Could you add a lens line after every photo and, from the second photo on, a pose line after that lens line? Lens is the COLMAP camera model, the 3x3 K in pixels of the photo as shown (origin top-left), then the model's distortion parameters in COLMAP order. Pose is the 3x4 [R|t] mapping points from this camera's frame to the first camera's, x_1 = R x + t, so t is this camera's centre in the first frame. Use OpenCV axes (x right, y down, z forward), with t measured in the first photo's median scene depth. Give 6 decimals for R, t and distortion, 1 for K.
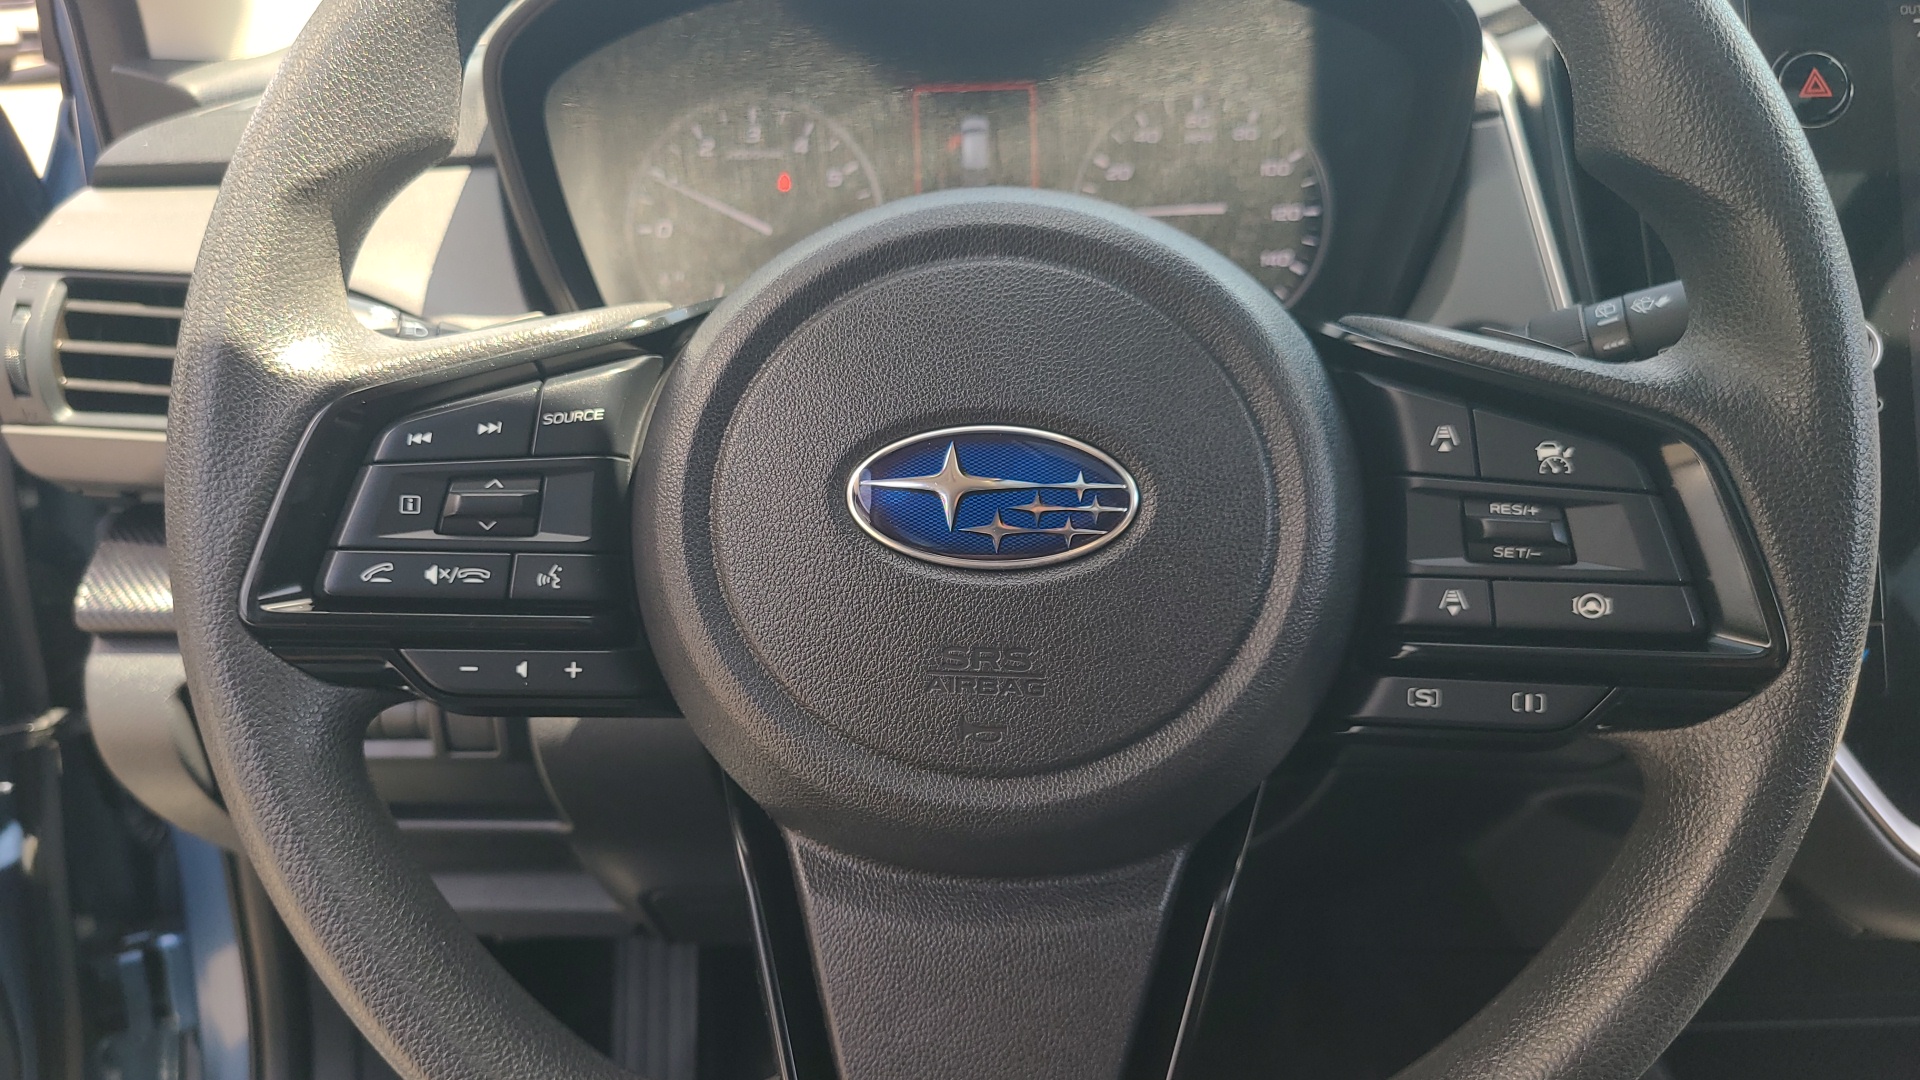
lens RADIAL K [[1417.6, 0, 901.3], [0, 1417.6, 530.3], [0, 0, 1]] dist [0.046534, -0.050211]
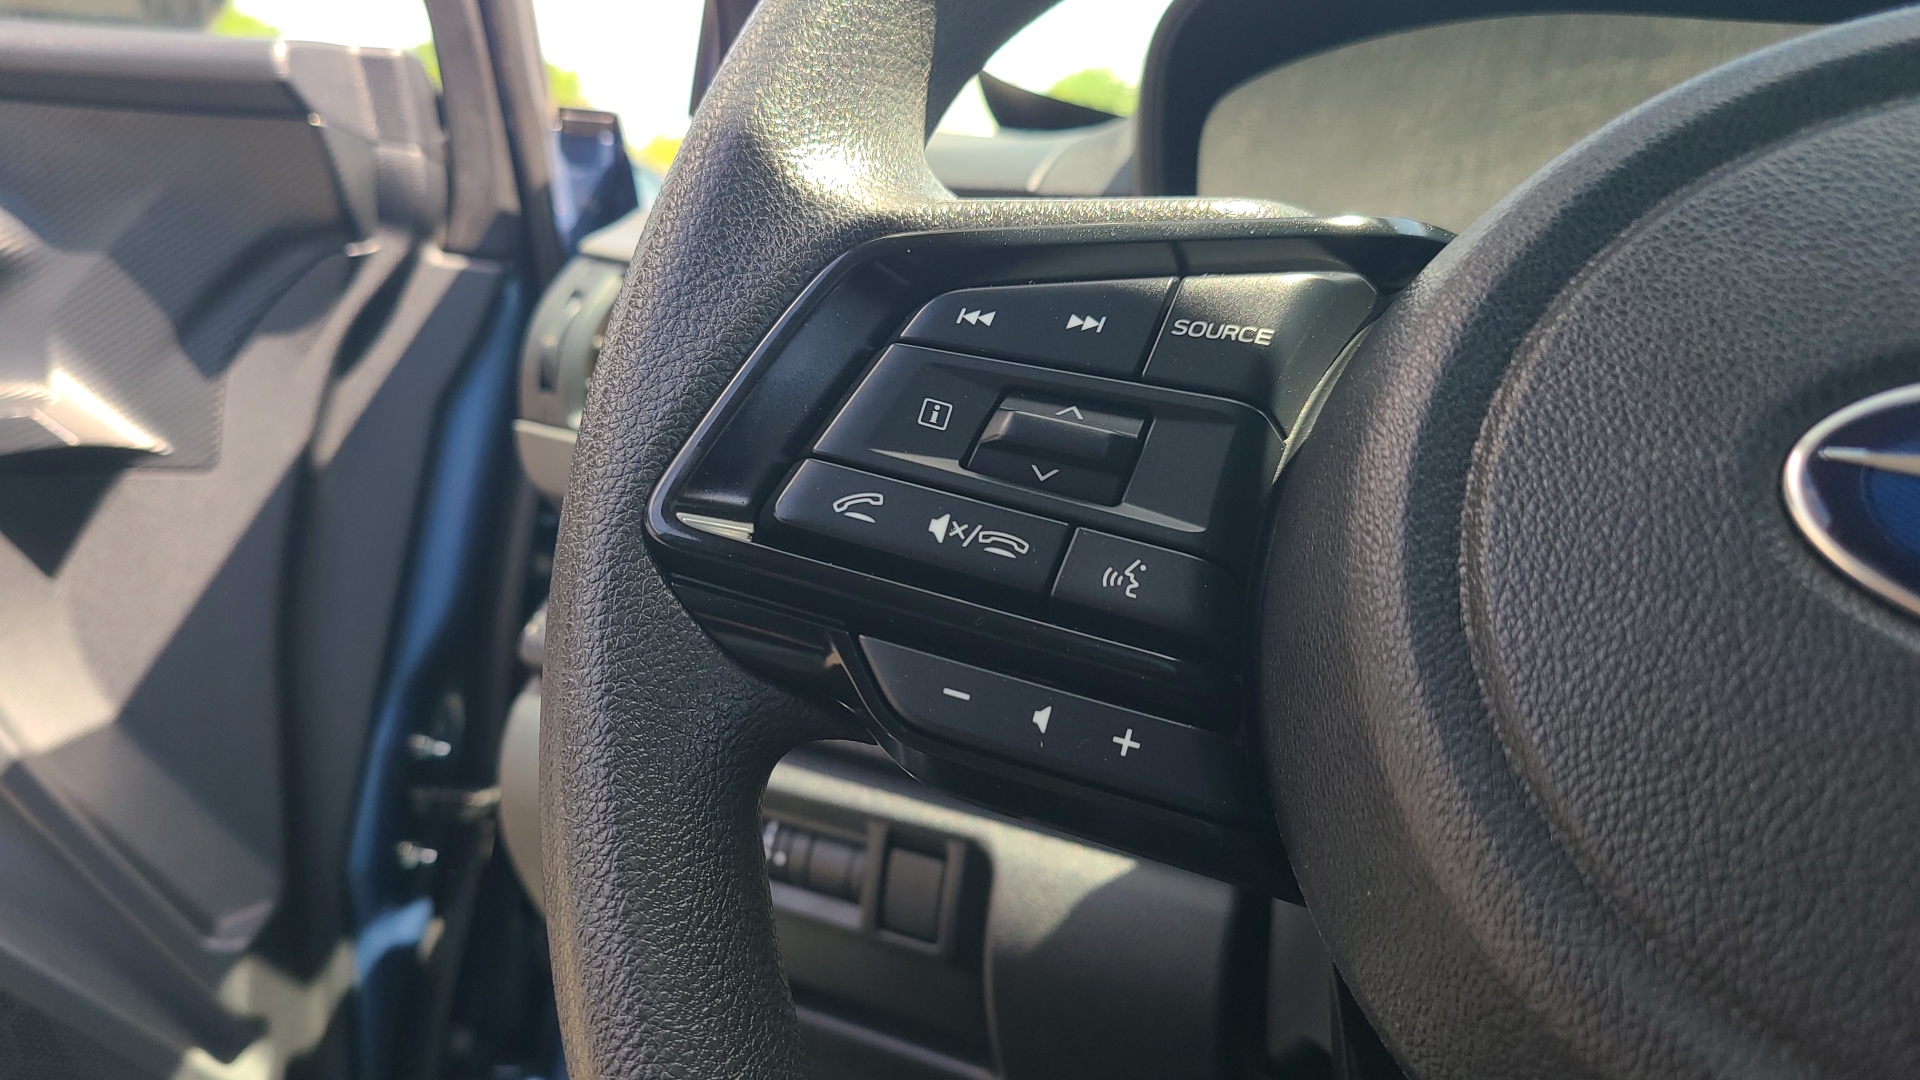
lens RADIAL K [[1474.2, 0, 960.0], [0, 1474.2, 540.0], [0, 0, 1]] dist [0.000618, -0.000114]
pose [[0.928919, 0.189910, -0.317875, -0.121694], [-0.250000, 0.954924, -0.160063, 0.131947], [0.273149, 0.228154, 0.934524, 0.418640]]
